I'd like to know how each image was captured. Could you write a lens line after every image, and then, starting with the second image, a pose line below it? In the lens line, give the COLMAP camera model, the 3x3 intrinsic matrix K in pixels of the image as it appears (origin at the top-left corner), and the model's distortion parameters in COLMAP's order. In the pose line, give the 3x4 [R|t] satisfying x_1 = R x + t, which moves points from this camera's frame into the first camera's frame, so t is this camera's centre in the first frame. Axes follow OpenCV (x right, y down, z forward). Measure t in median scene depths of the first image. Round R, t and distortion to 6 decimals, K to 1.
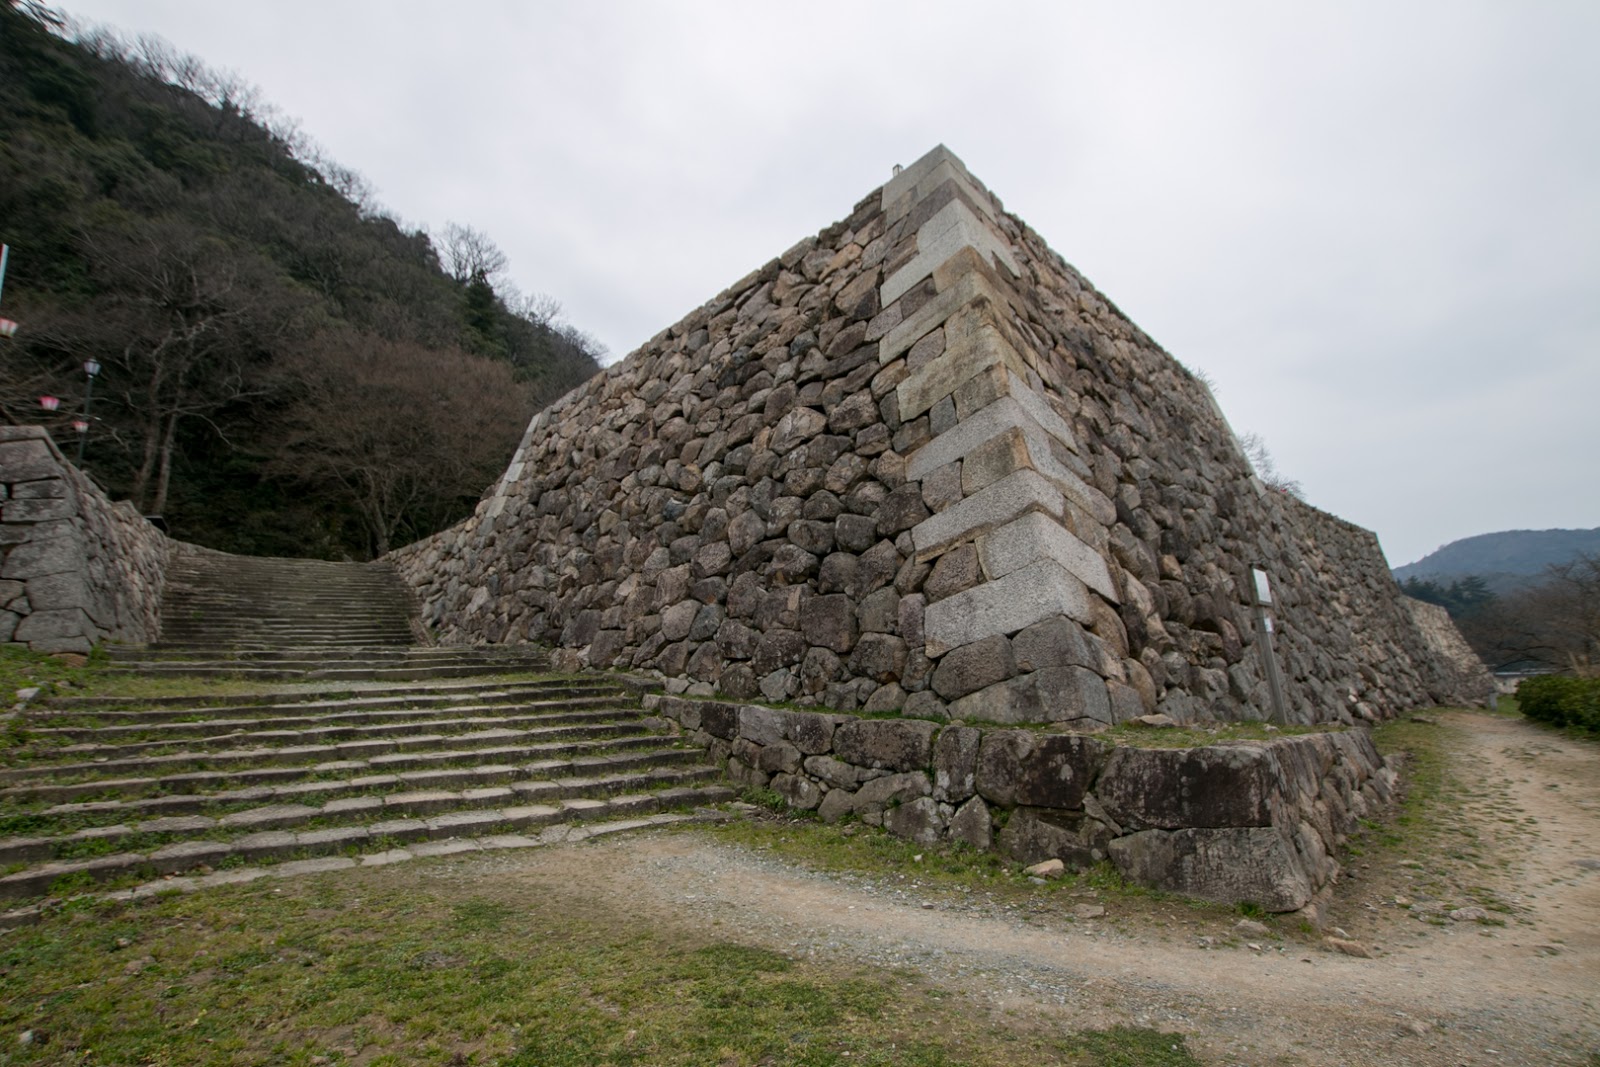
lens RADIAL K [[730.1, 0, 803.2], [0, 730.1, 536.8], [0, 0, 1]] dist [-0.024800, 0.001443]
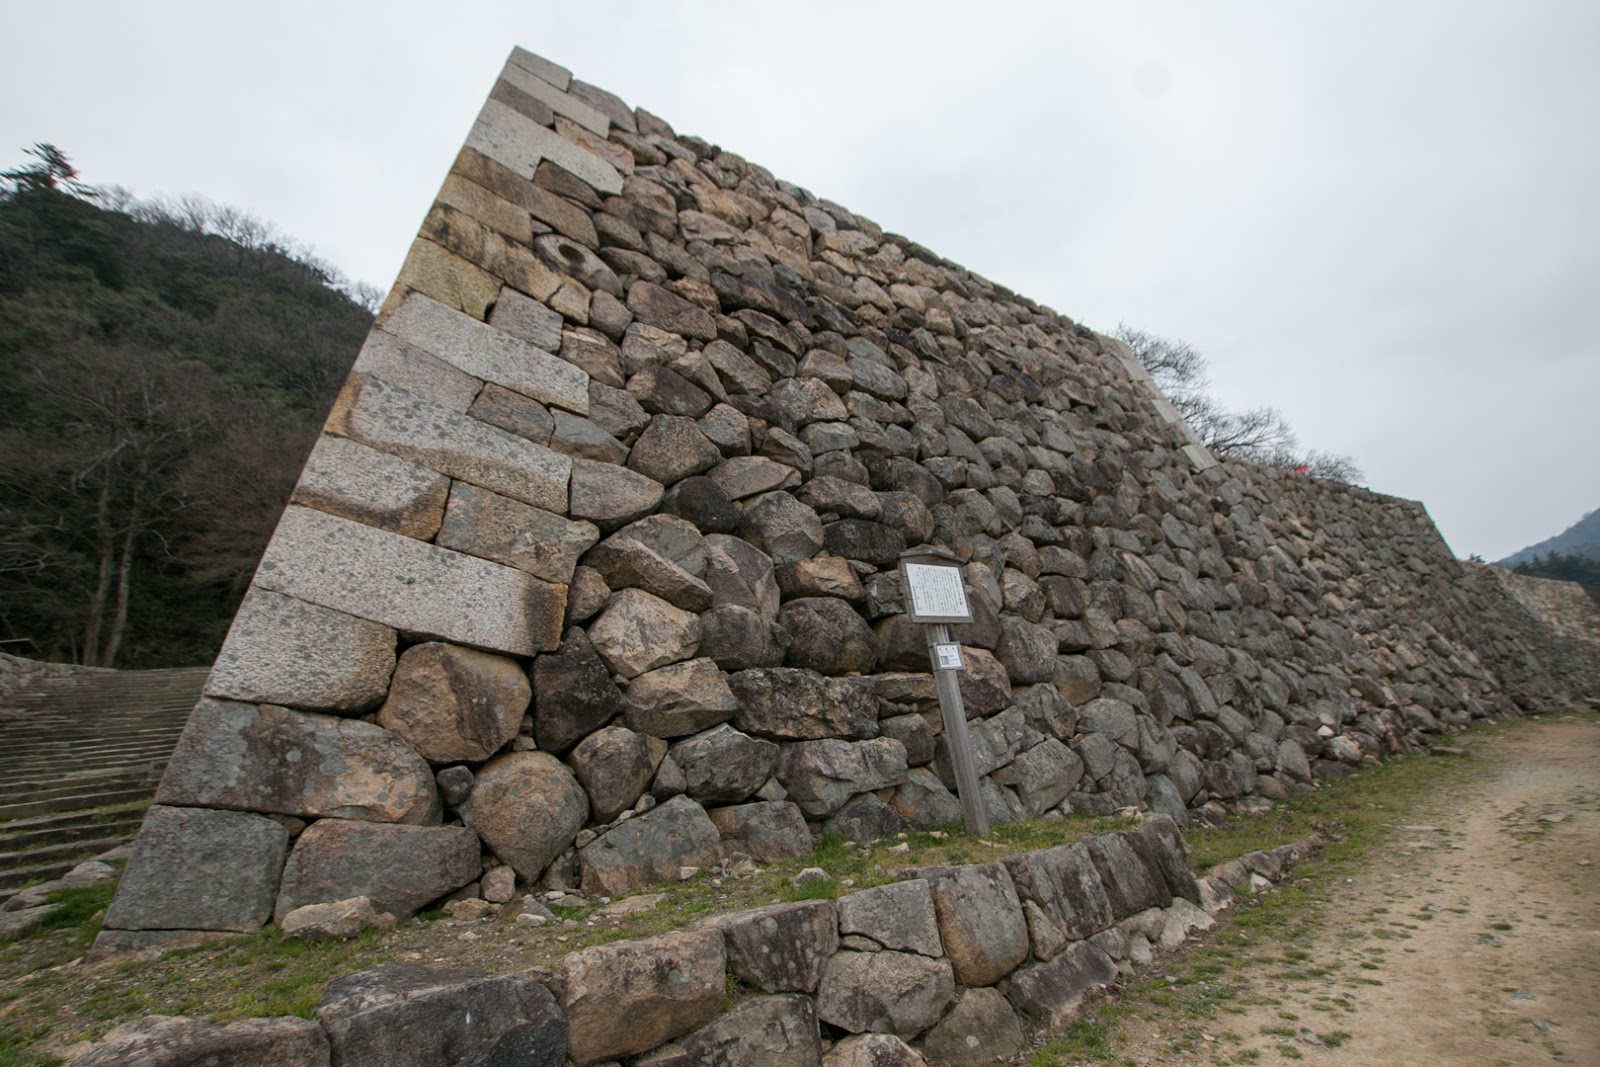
lens RADIAL K [[730.1, 0, 803.2], [0, 730.1, 536.8], [0, 0, 1]] dist [-0.024800, 0.001443]
pose [[0.987573, -0.118161, -0.103620, 0.436569], [0.110515, 0.990912, -0.076684, 0.042579], [0.111740, 0.064279, 0.991656, 0.288448]]
